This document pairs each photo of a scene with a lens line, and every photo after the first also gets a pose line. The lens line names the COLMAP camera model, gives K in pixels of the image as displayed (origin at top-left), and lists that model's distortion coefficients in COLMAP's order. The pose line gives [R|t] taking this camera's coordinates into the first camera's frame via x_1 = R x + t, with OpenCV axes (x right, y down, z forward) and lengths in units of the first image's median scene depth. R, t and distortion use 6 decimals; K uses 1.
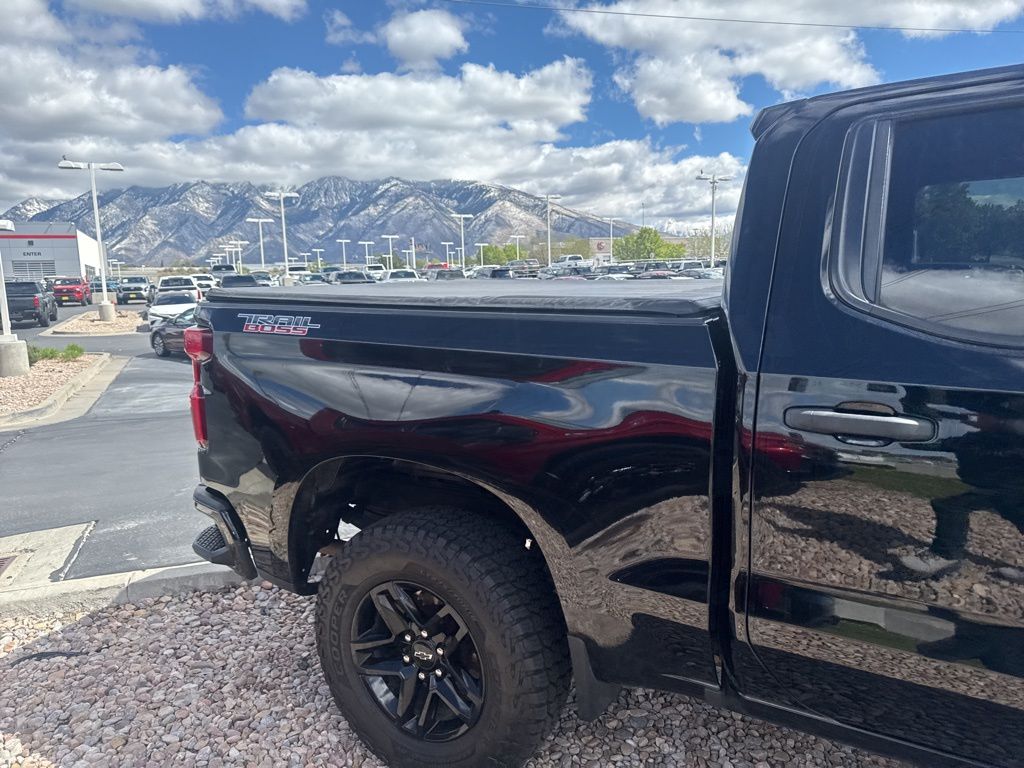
lens RADIAL K [[727.8, 0, 526.0], [0, 727.8, 386.0], [0, 0, 1]] dist [0.010487, -0.014896]
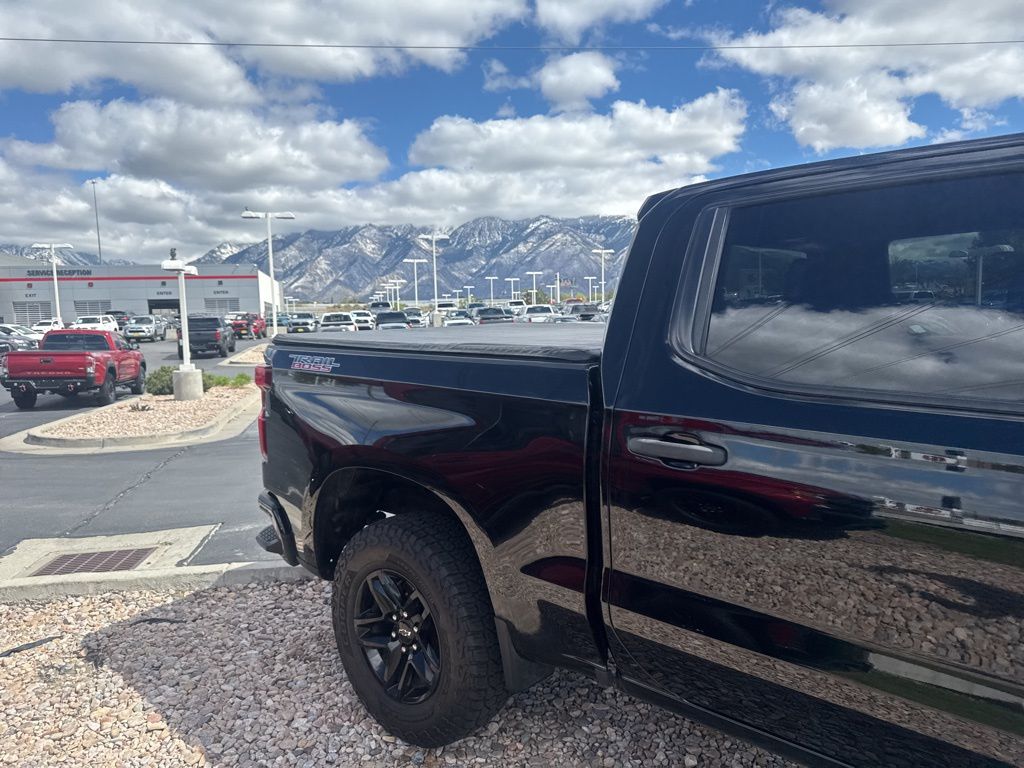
lens RADIAL K [[727.8, 0, 525.7], [0, 727.8, 390.6], [0, 0, 1]] dist [0.010487, -0.014896]
pose [[0.980108, 0.017526, -0.197689, 0.182931], [-0.025399, 0.998979, -0.037358, 0.002148], [0.196832, 0.041636, 0.979553, -0.110757]]
